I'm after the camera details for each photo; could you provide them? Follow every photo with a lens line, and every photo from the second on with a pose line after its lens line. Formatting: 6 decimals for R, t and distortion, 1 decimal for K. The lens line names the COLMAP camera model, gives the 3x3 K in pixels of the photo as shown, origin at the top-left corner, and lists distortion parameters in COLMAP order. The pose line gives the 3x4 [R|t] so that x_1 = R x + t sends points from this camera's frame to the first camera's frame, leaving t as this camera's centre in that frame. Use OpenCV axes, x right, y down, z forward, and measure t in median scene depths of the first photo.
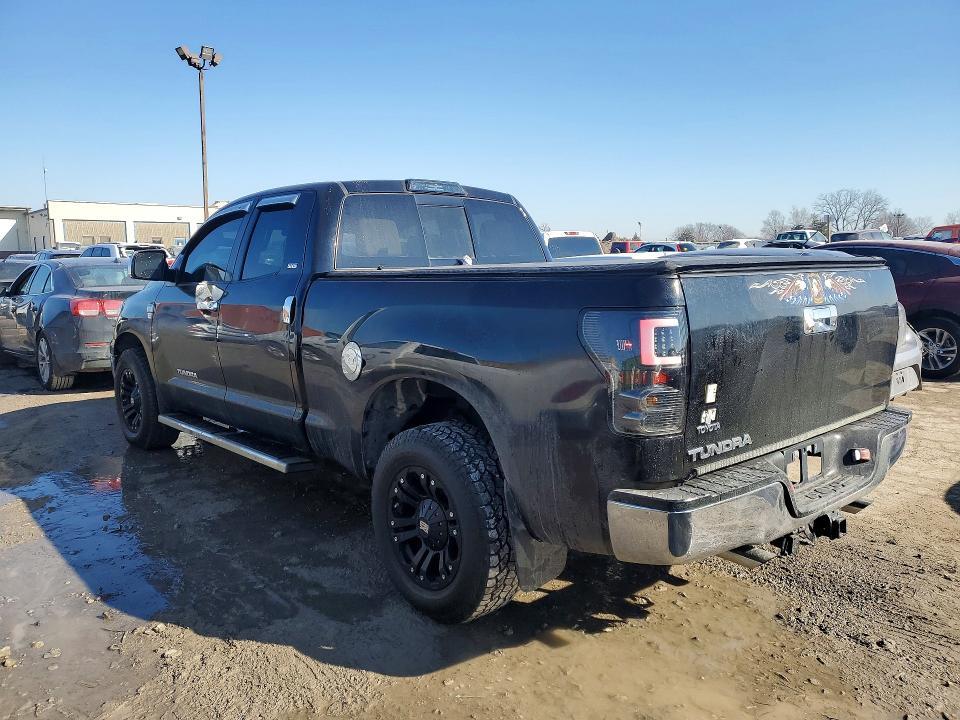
lens RADIAL K [[727.8, 0, 480.0], [0, 727.8, 360.0], [0, 0, 1]] dist [0.011209, 0.000977]
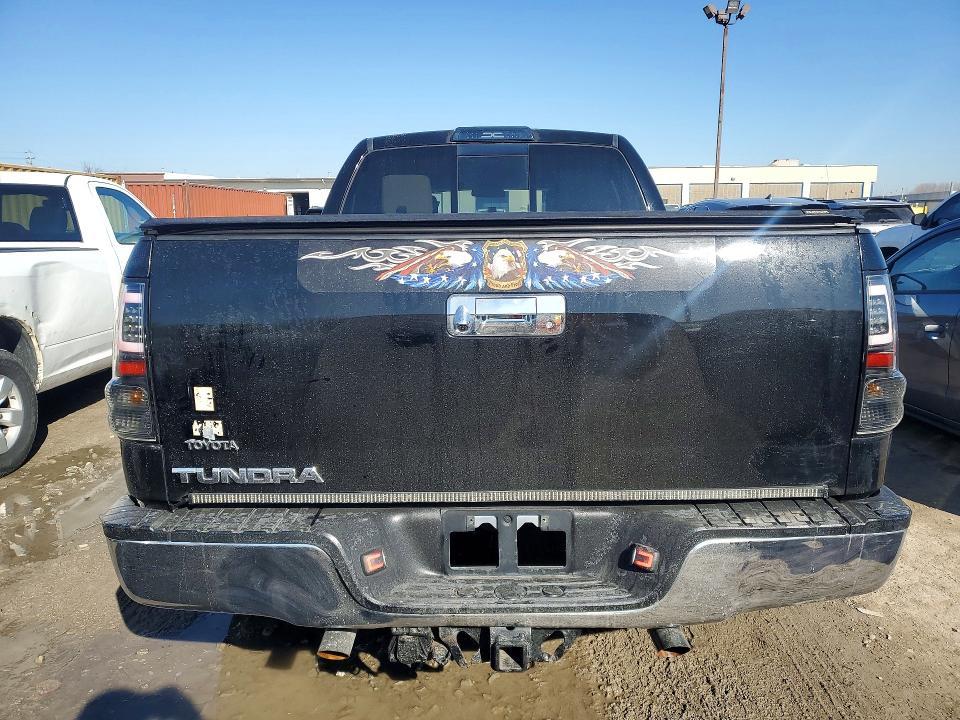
lens RADIAL K [[727.8, 0, 480.0], [0, 727.8, 360.0], [0, 0, 1]] dist [0.011209, 0.000977]
pose [[0.761050, 0.123810, -0.636769, 0.918710], [-0.090197, 0.992279, 0.085133, -0.075162], [0.642393, -0.007356, 0.766340, 0.566269]]
